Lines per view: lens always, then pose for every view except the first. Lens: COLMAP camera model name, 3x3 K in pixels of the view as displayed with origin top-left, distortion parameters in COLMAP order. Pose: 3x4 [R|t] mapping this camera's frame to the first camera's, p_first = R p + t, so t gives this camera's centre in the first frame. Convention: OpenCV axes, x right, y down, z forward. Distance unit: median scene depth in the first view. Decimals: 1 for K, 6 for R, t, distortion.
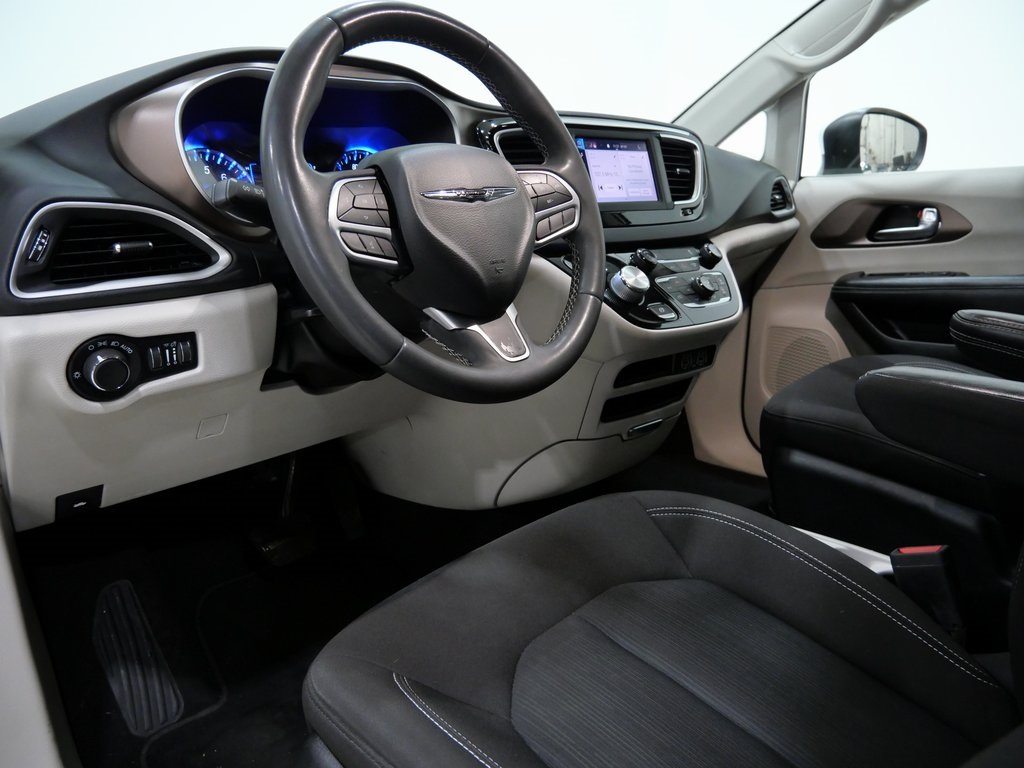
lens RADIAL K [[746.7, 0, 517.9], [0, 746.7, 382.0], [0, 0, 1]] dist [-0.034701, 0.012774]
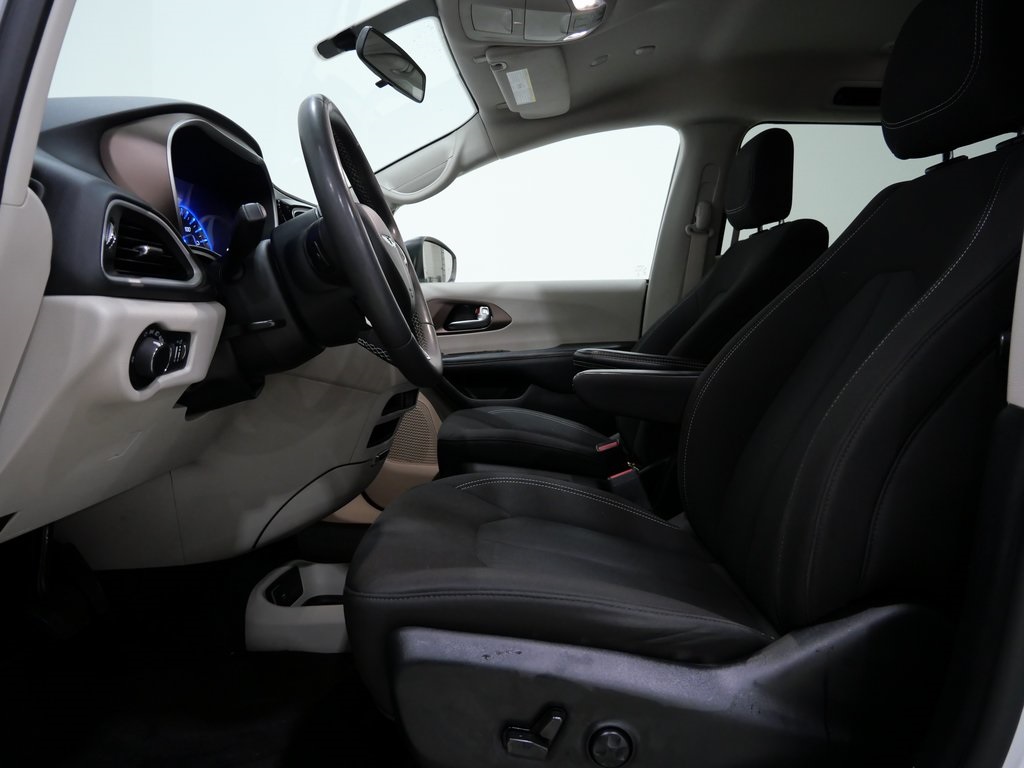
lens RADIAL K [[746.7, 0, 509.9], [0, 746.7, 385.8], [0, 0, 1]] dist [-0.034701, 0.012774]
pose [[0.734170, -0.022546, 0.678591, -0.400169], [0.142755, 0.982234, -0.121812, 0.101023], [-0.663788, 0.186303, 0.724345, -0.048676]]
